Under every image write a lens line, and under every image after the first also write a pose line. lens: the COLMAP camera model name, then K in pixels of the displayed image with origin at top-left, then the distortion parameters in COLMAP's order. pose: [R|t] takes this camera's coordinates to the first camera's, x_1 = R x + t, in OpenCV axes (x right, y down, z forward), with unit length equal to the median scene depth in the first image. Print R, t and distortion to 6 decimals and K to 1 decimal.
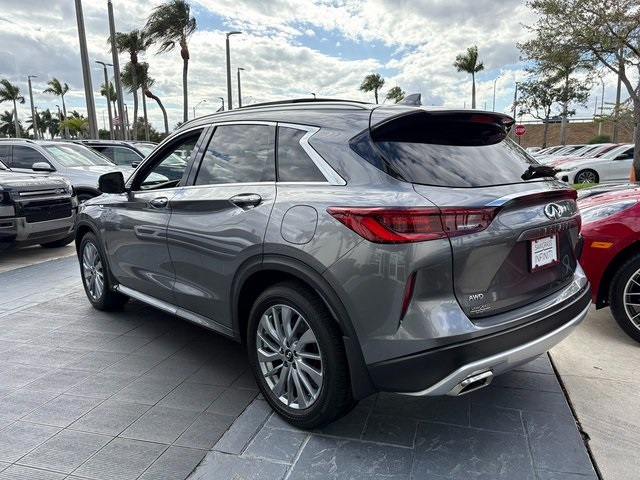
lens RADIAL K [[483.3, 0, 319.5], [0, 483.3, 245.3], [0, 0, 1]] dist [0.046732, -0.061478]
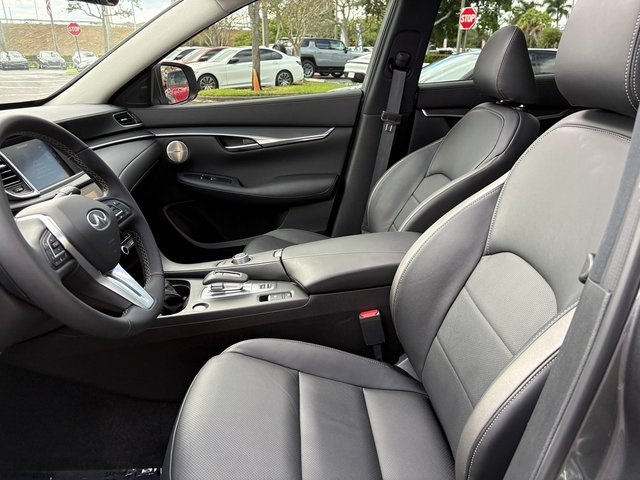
lens RADIAL K [[483.3, 0, 321.0], [0, 483.3, 237.4], [0, 0, 1]] dist [0.046732, -0.061478]
pose [[0.638996, -0.253535, 0.726226, -0.397298], [0.131407, 0.966221, 0.221697, -0.150379], [-0.757902, -0.046233, 0.650728, 1.032726]]
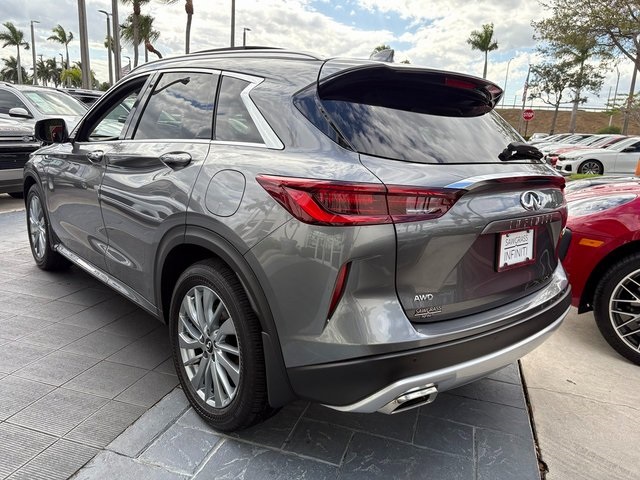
lens RADIAL K [[483.3, 0, 311.7], [0, 483.3, 239.3], [0, 0, 1]] dist [0.046732, -0.061478]
pose [[0.996956, 0.077532, -0.008170, 0.083367], [-0.077058, 0.995886, 0.047675, -0.010403], [0.011833, -0.046901, 0.998829, 0.115961]]
